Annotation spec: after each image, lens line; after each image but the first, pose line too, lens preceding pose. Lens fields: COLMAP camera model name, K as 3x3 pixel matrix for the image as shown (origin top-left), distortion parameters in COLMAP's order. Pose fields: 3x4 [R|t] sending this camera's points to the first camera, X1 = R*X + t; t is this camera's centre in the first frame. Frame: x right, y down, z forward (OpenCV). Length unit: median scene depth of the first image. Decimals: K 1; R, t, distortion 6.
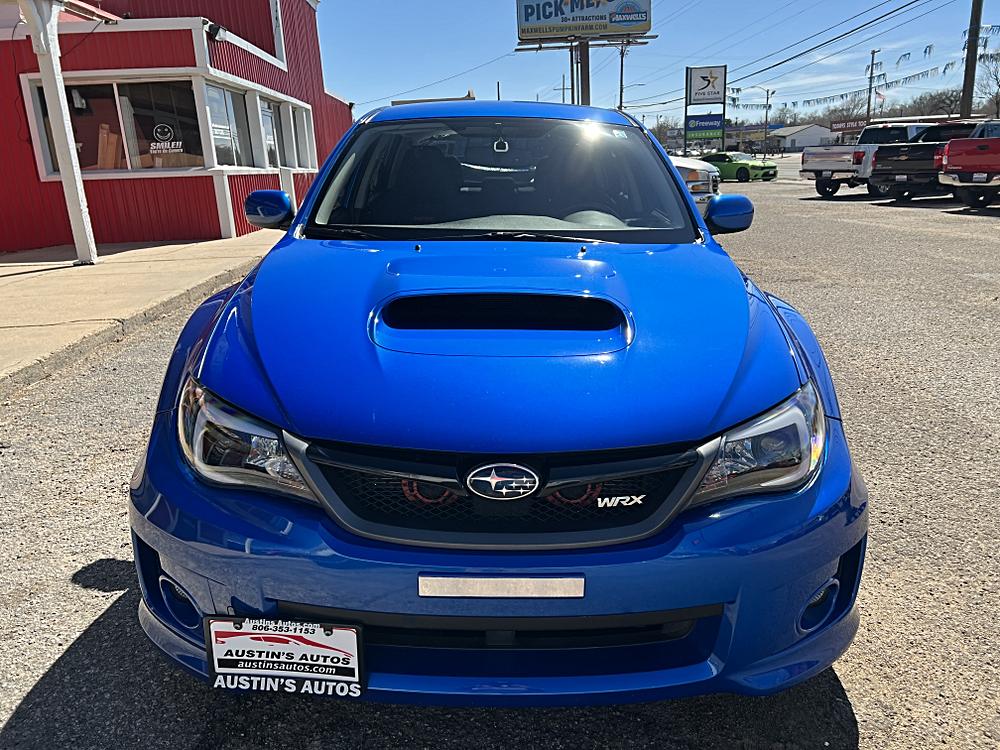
lens RADIAL K [[793.9, 0, 509.7], [0, 793.9, 375.7], [0, 0, 1]] dist [0.049453, -0.046656]
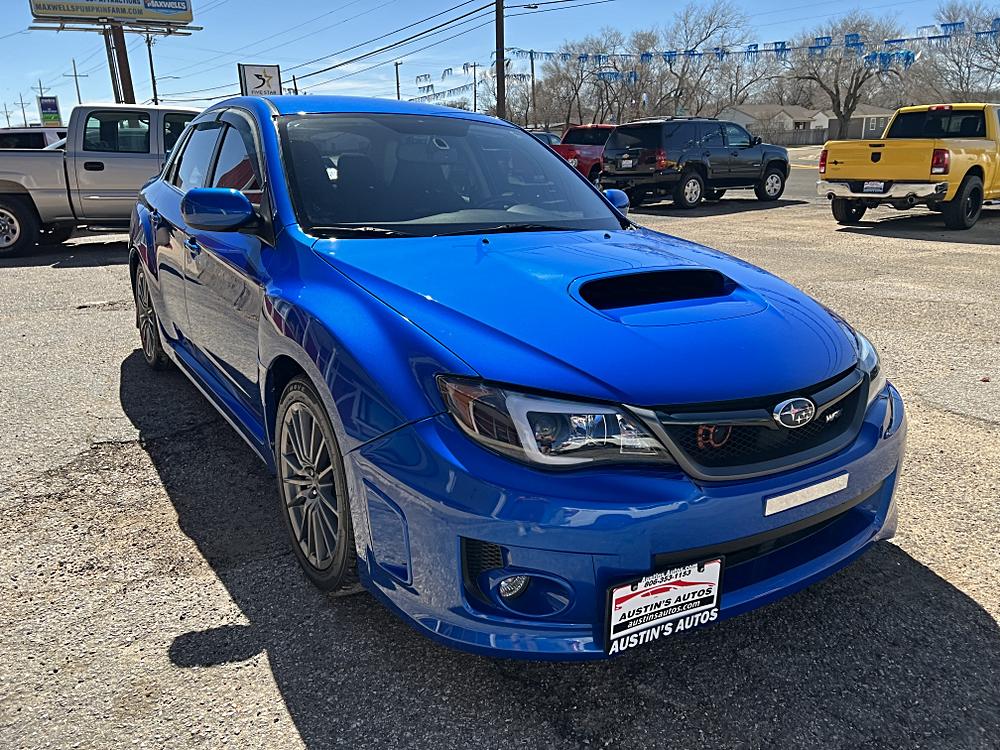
lens RADIAL K [[788.4, 0, 521.1], [0, 788.4, 375.2], [0, 0, 1]] dist [0.064109, -0.068937]
pose [[0.824488, -0.140443, 0.548174, -0.992010], [0.140218, 0.989206, 0.042540, -0.035661], [-0.548232, 0.041790, 0.835282, 0.178487]]
